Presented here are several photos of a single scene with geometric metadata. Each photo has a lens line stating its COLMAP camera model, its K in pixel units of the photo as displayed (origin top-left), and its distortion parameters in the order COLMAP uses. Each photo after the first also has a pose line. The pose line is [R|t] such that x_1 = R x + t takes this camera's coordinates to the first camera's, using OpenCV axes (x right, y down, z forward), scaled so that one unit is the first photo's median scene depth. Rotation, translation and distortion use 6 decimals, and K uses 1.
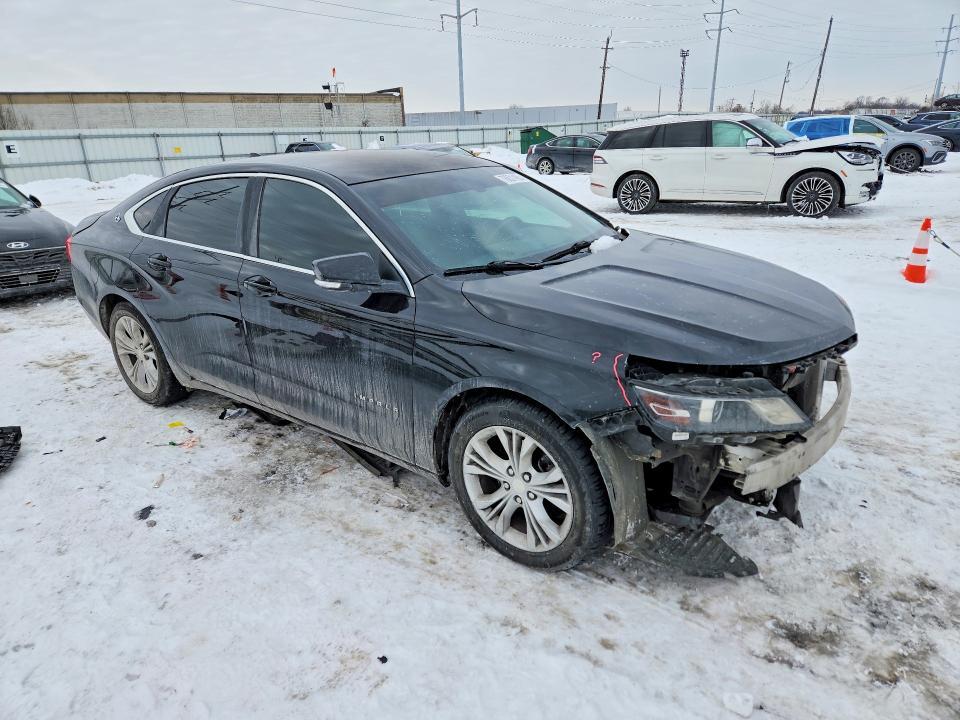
lens RADIAL K [[710.5, 0, 480.0], [0, 710.5, 360.0], [0, 0, 1]] dist [-0.000742, -0.009051]
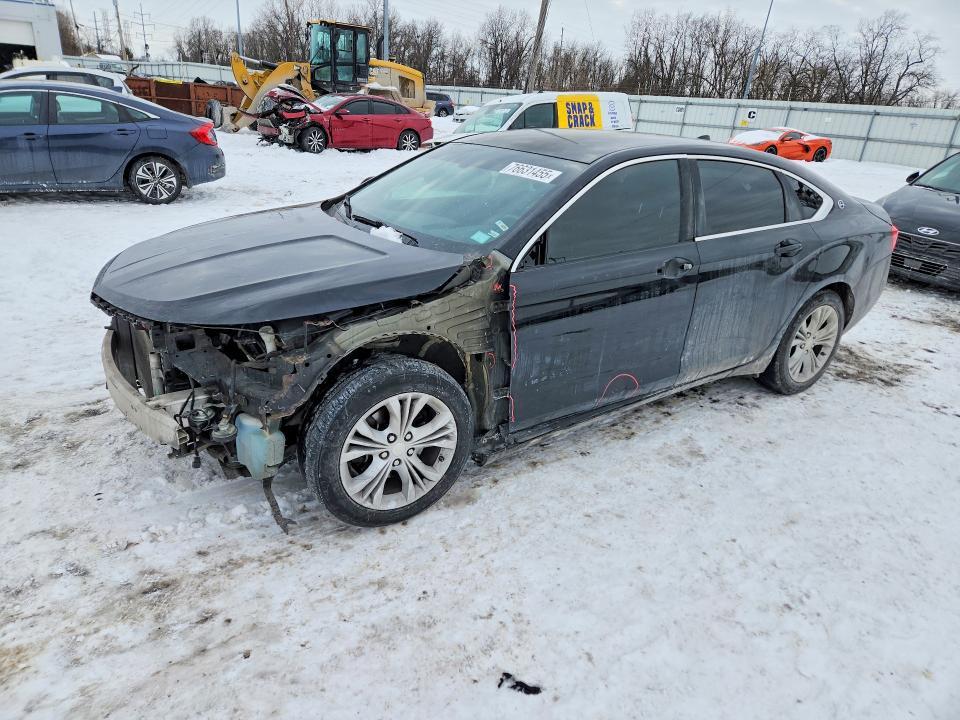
lens RADIAL K [[710.5, 0, 480.0], [0, 710.5, 360.0], [0, 0, 1]] dist [-0.000742, -0.009051]
pose [[-0.392388, 0.339043, -0.855033, 0.752020], [-0.333762, 0.813744, 0.475840, -0.399298], [0.857108, 0.472091, -0.206143, 1.063195]]
